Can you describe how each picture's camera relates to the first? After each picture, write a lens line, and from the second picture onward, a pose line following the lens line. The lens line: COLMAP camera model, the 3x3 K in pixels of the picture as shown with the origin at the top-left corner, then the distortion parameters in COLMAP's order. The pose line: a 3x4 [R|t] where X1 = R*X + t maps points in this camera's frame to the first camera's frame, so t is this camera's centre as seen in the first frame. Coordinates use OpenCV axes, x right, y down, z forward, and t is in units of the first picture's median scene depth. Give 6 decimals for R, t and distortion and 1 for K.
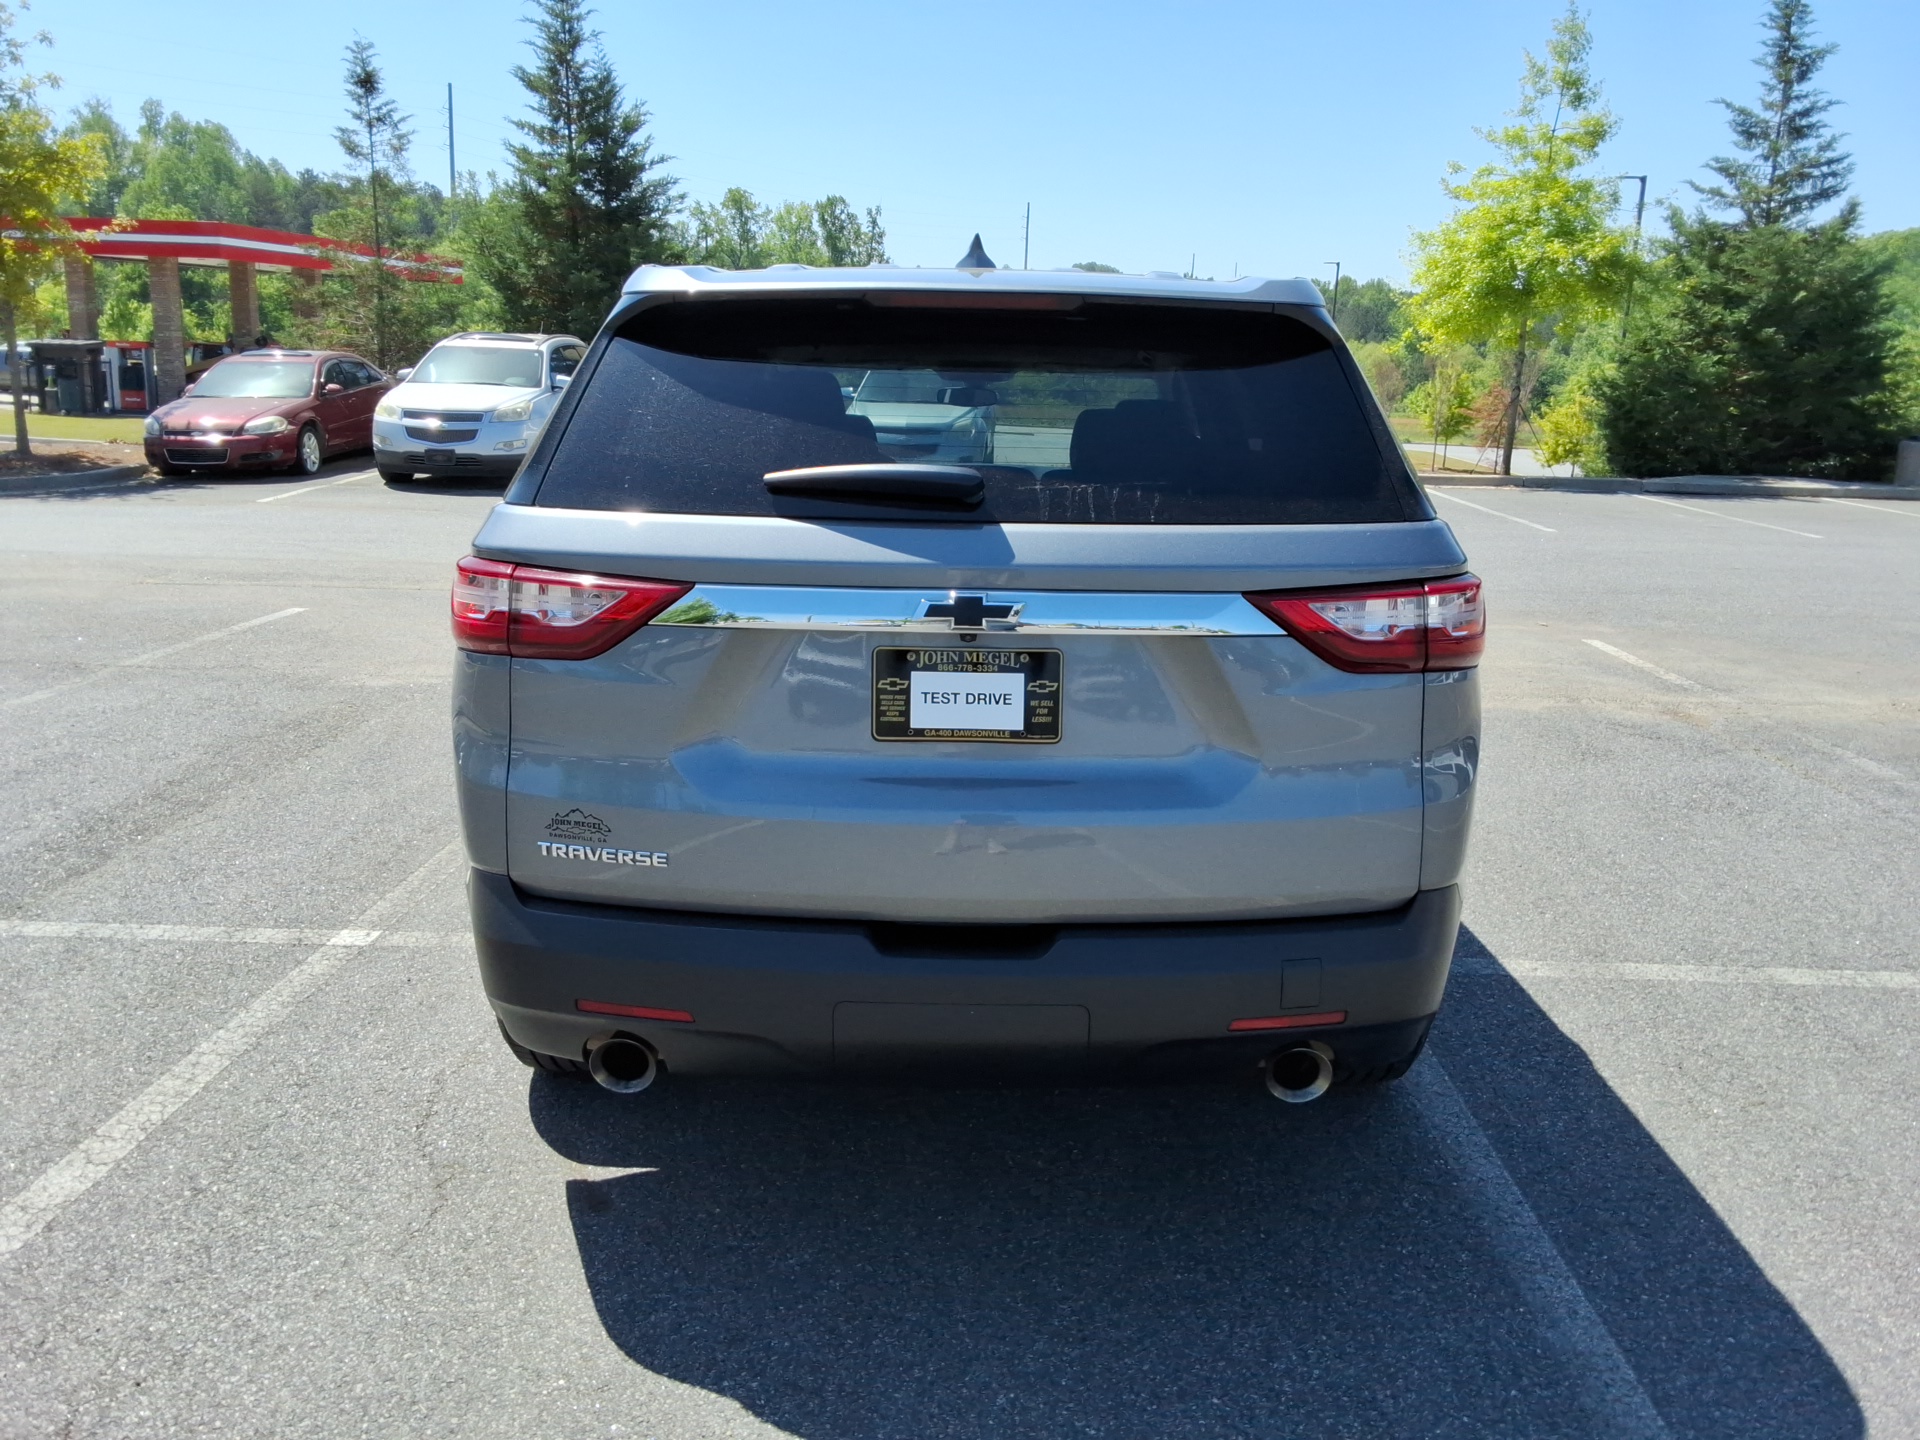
lens RADIAL K [[1555.4, 0, 979.5], [0, 1555.4, 707.2], [0, 0, 1]] dist [0.097160, -0.160843]
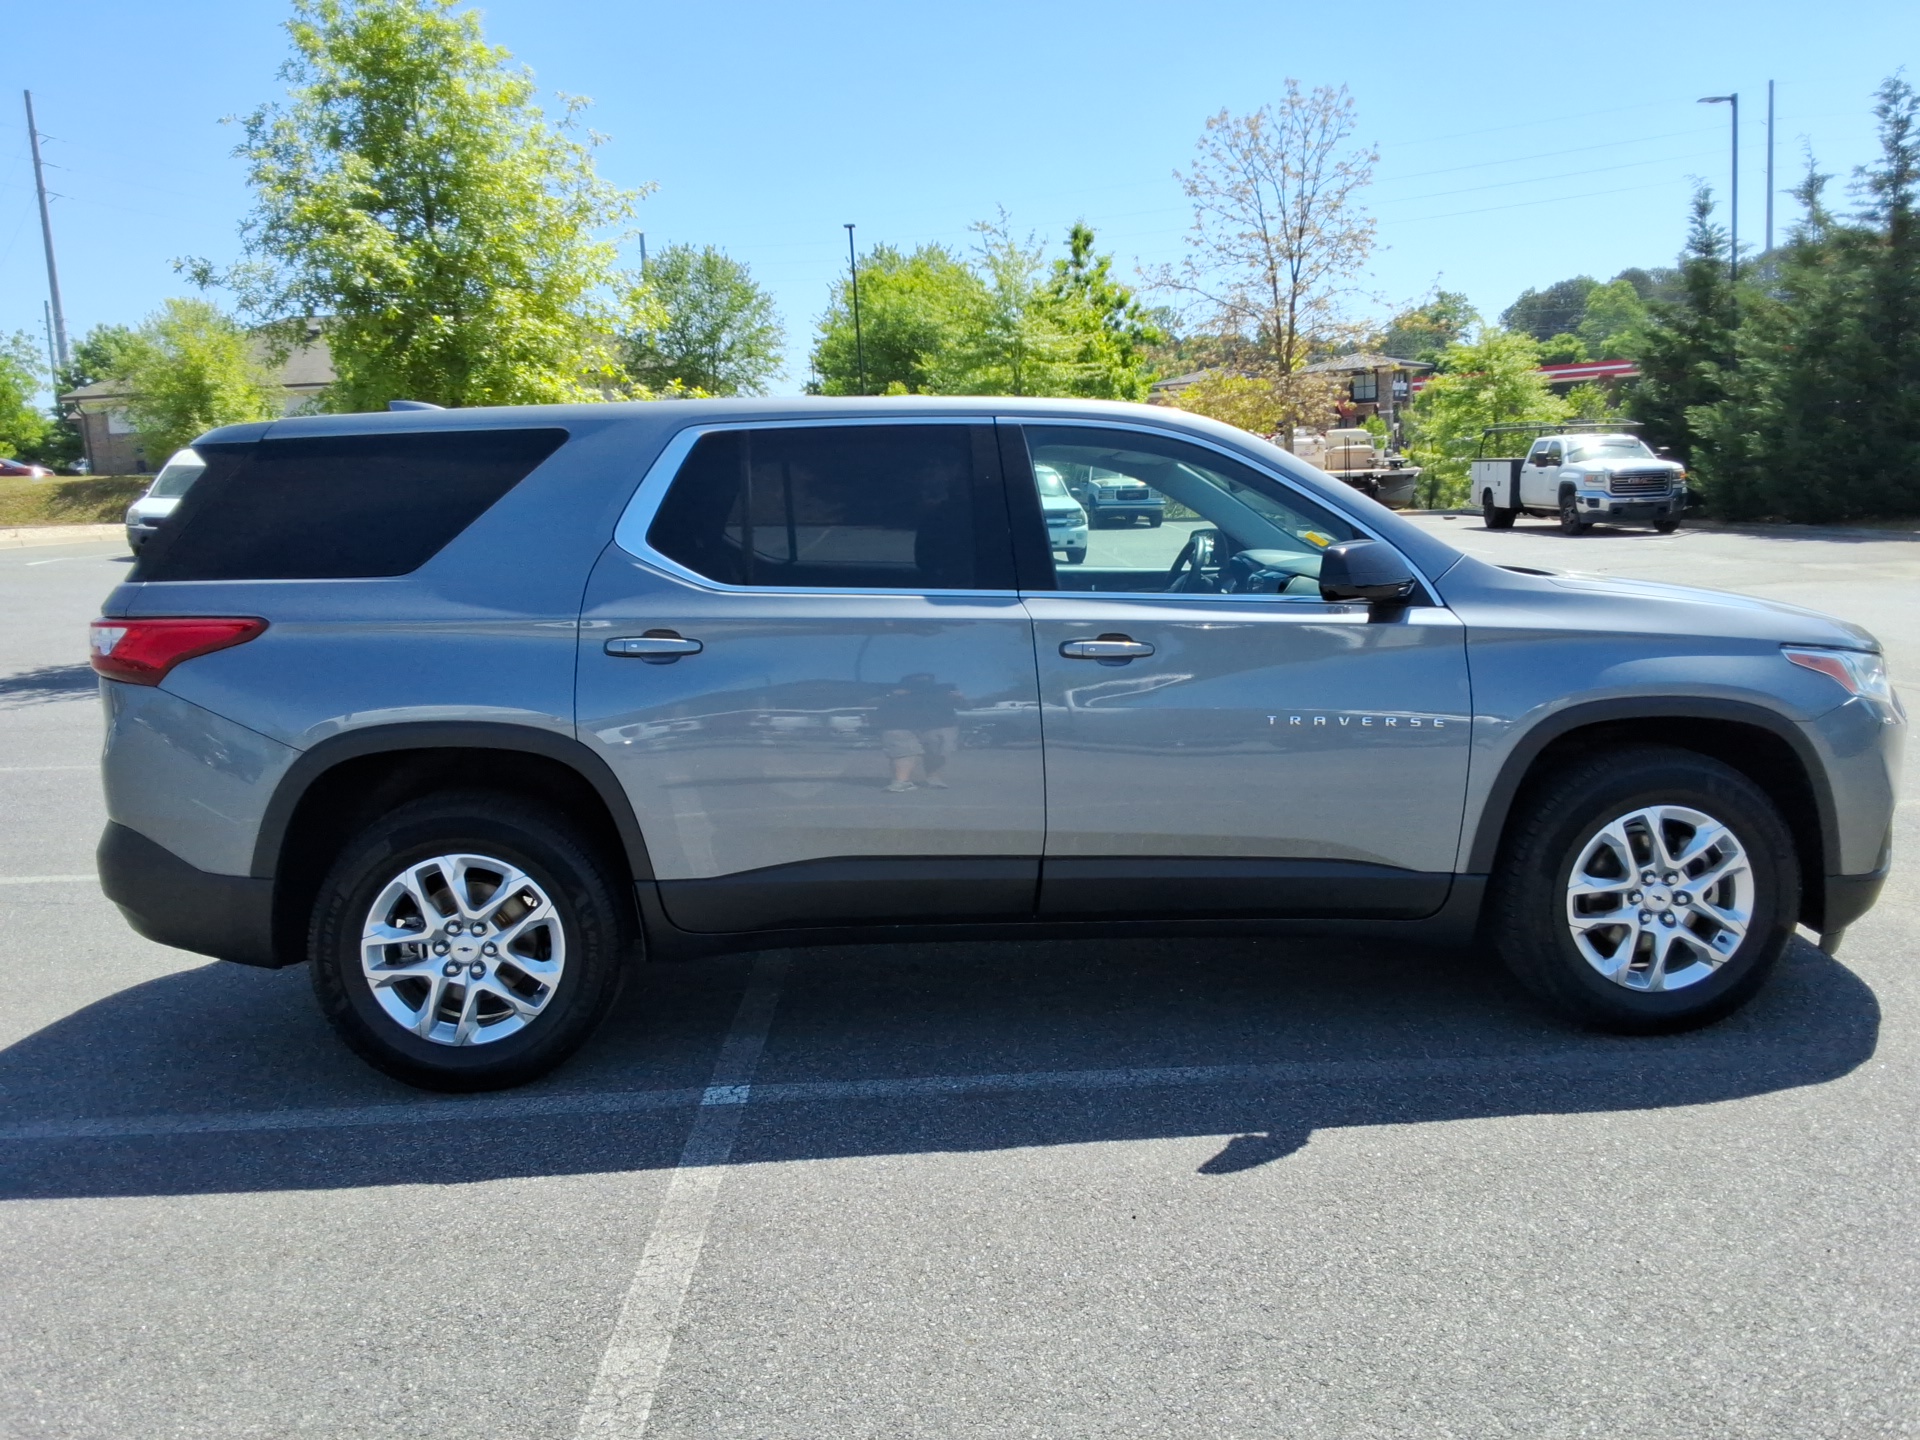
lens RADIAL K [[1555.4, 0, 979.5], [0, 1555.4, 707.2], [0, 0, 1]] dist [0.097160, -0.160843]
pose [[0.025926, 0.109308, -0.993670, 0.949670], [-0.163187, 0.981133, 0.103671, -0.151903], [0.986254, 0.159466, 0.043274, 0.900291]]
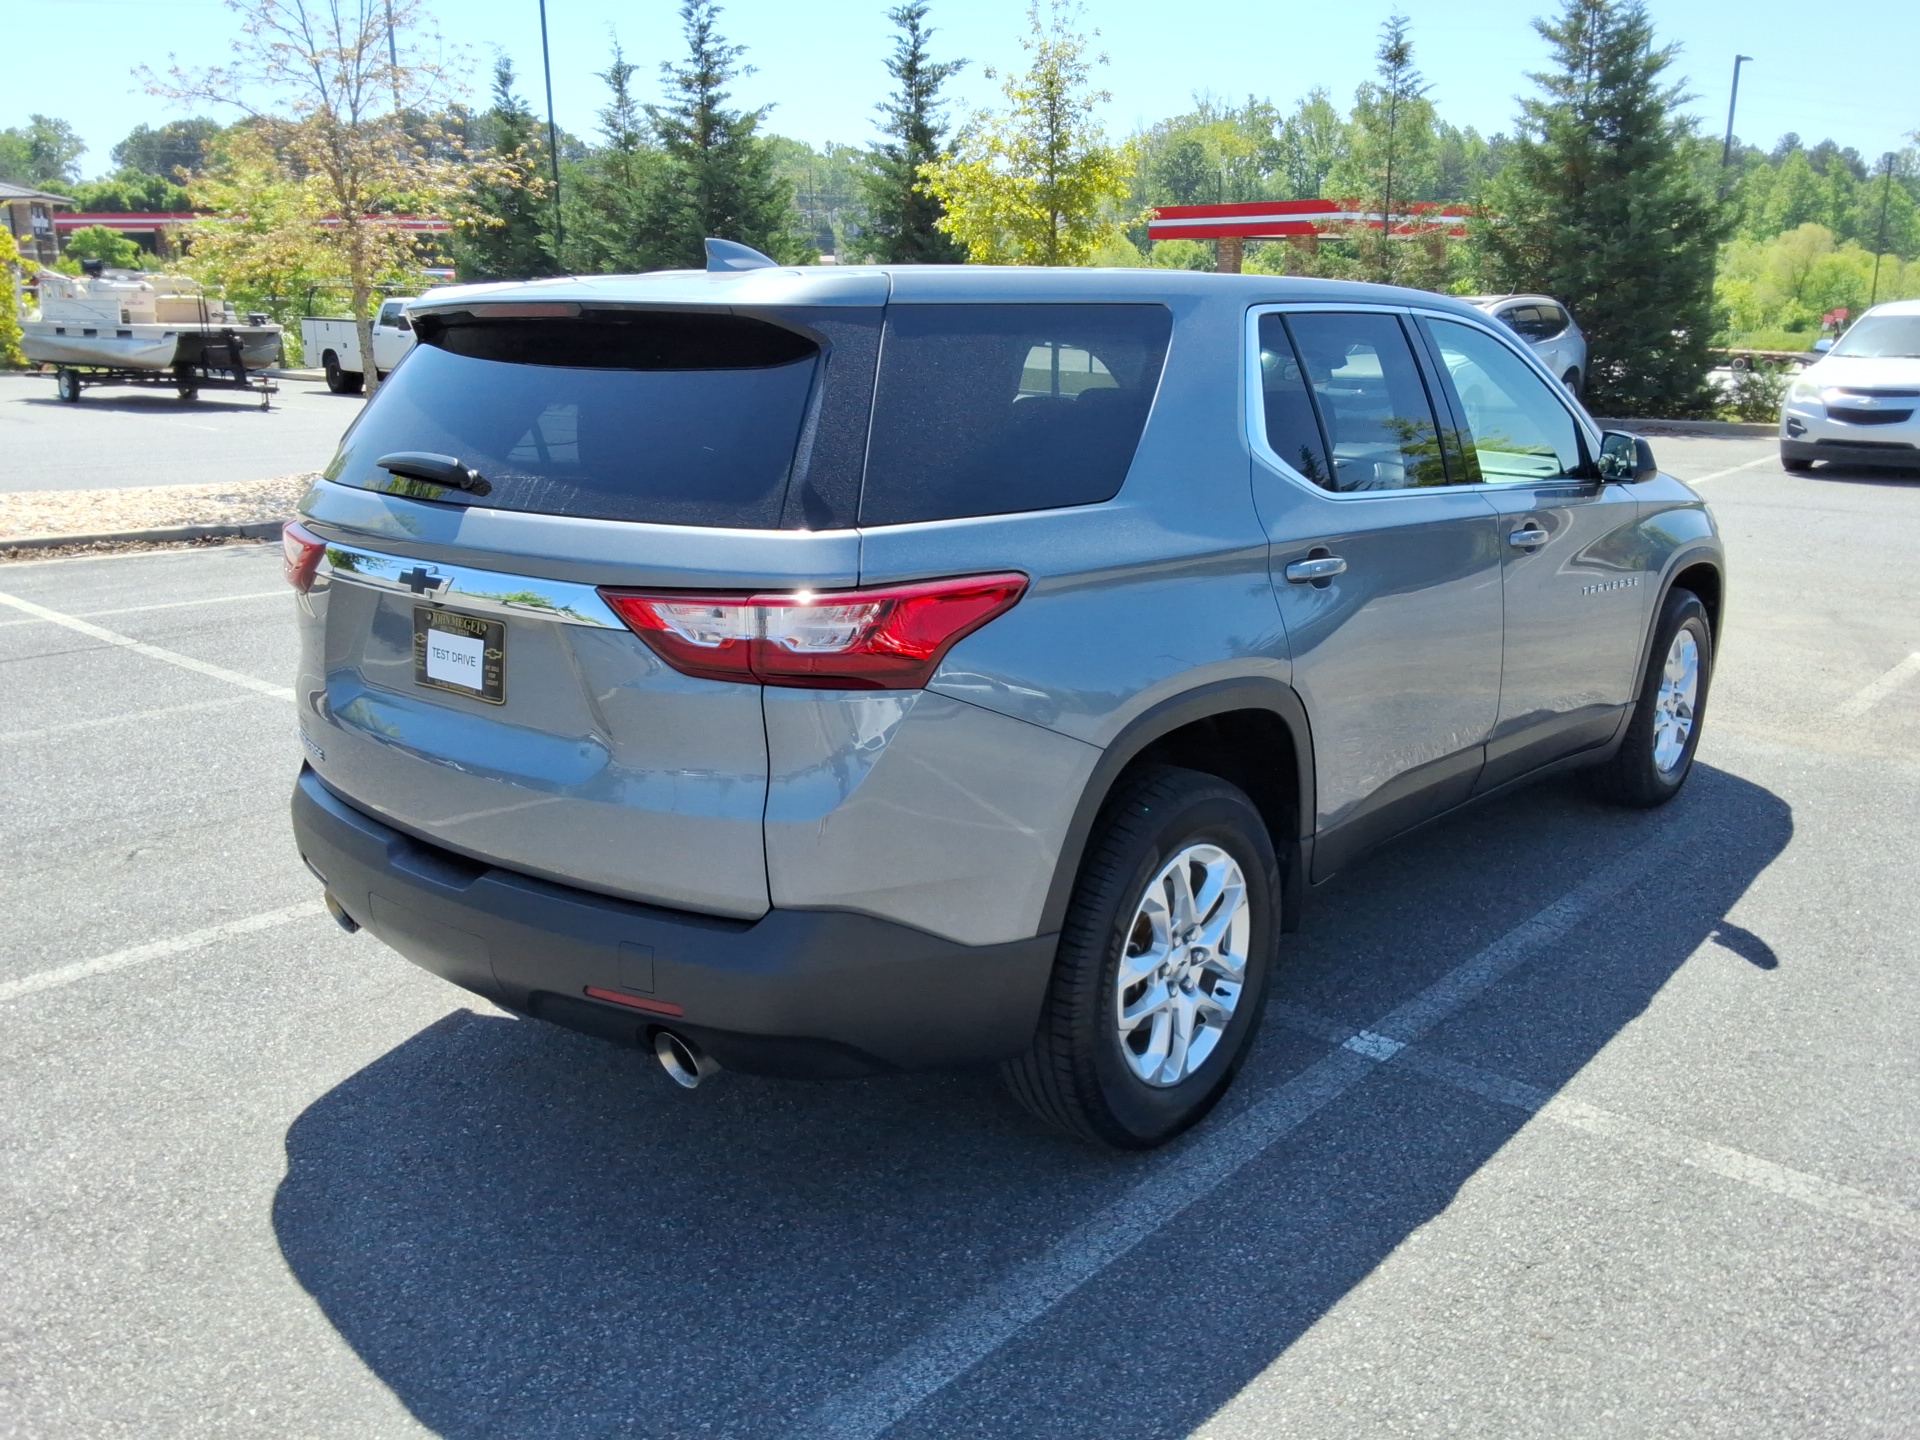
lens RADIAL K [[1555.4, 0, 979.5], [0, 1555.4, 707.2], [0, 0, 1]] dist [0.097160, -0.160843]
pose [[0.756783, 0.129665, -0.640677, 0.503416], [-0.113241, 0.991315, 0.066867, -0.043952], [0.643783, 0.021948, 0.764893, 0.172963]]
